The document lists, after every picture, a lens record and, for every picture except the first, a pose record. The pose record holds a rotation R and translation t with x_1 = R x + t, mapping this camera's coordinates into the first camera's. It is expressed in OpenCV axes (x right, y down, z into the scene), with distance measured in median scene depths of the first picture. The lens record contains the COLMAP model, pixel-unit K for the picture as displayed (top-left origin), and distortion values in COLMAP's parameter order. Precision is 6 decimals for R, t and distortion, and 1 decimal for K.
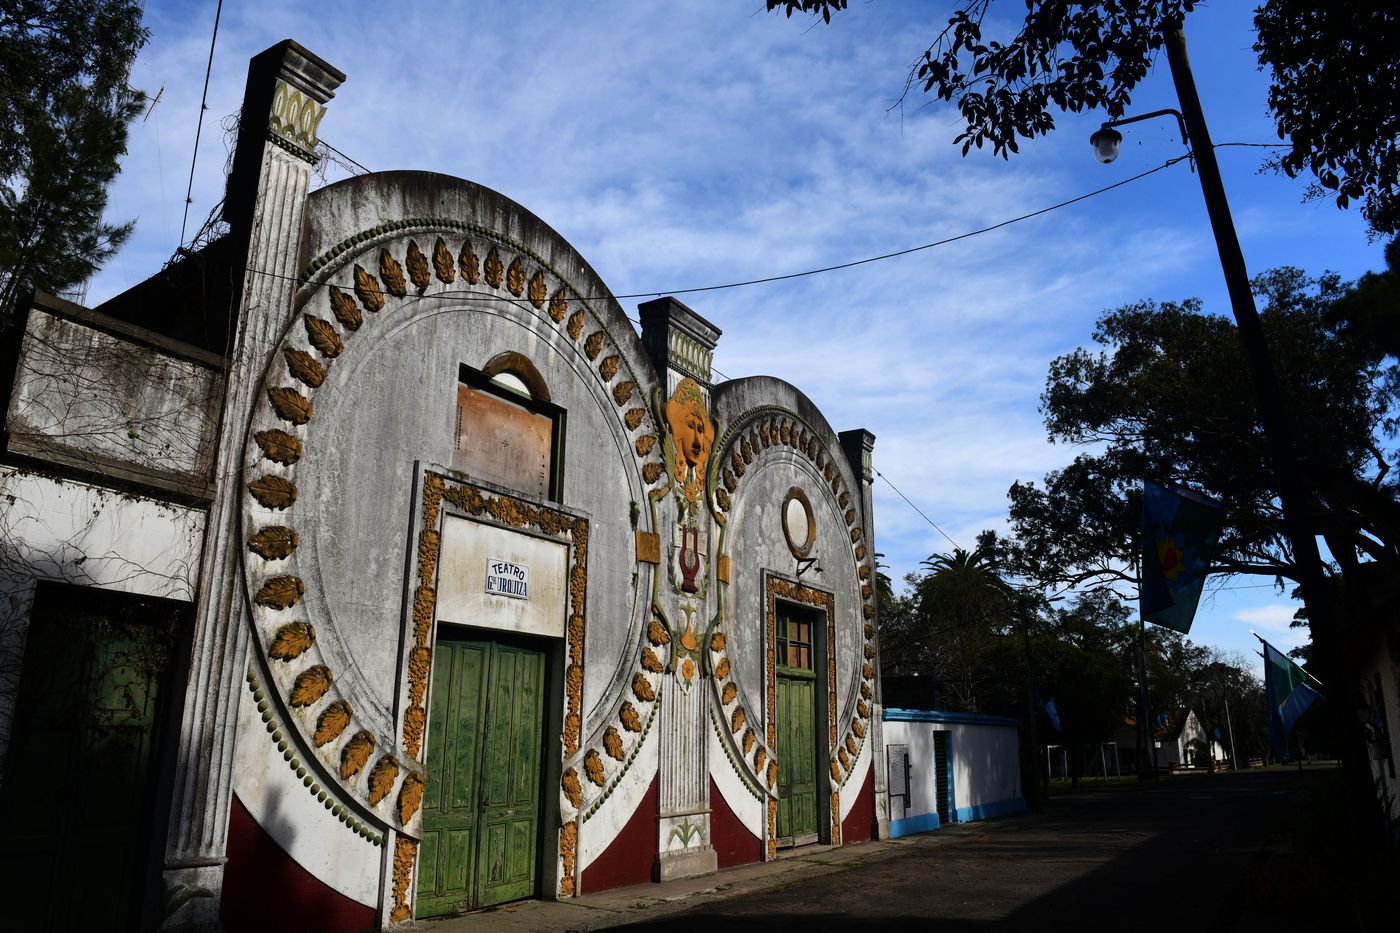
lens RADIAL K [[1006.7, 0, 700.0], [0, 1006.7, 466.5], [0, 0, 1]] dist [-0.001313, -0.000051]
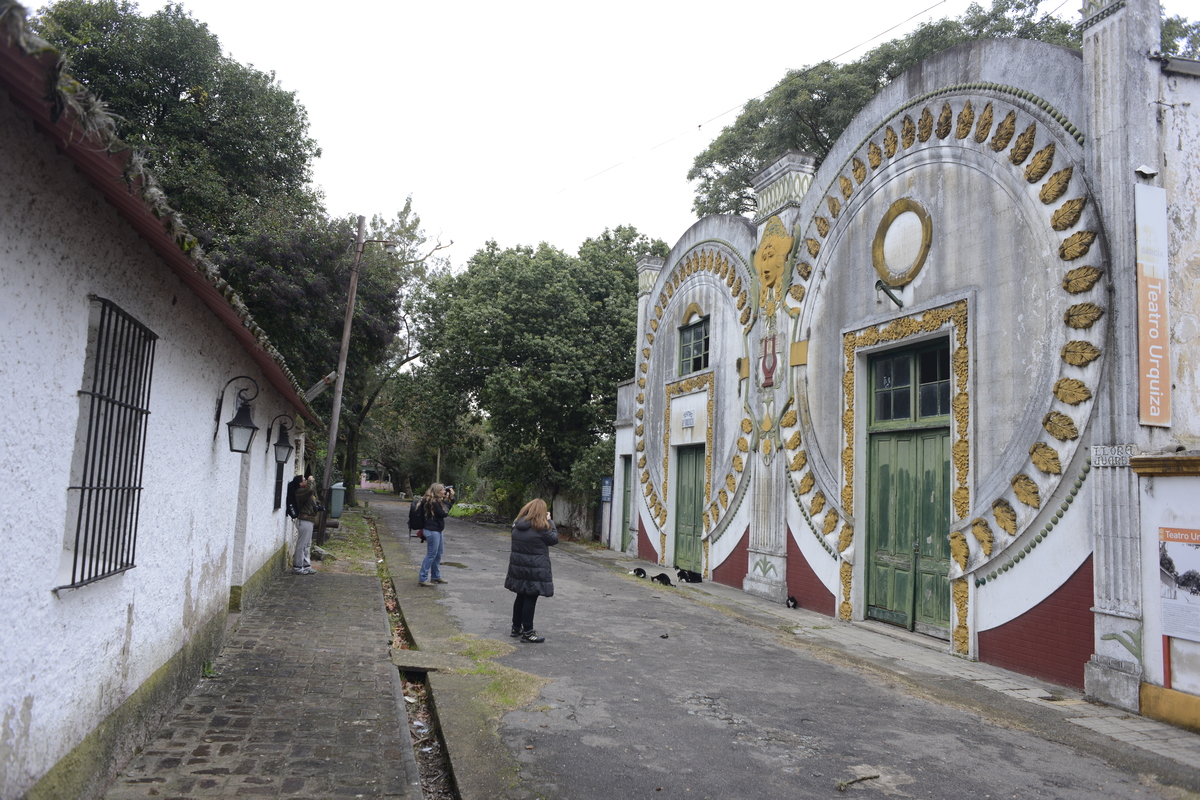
lens RADIAL K [[862.8, 0, 600.0], [0, 862.8, 400.0], [0, 0, 1]] dist [-0.001313, -0.000051]
pose [[-0.650912, -0.124523, -0.748871, 0.946292], [0.144483, 0.948104, -0.283236, 0.418429], [0.745277, -0.292561, -0.599141, 1.487370]]
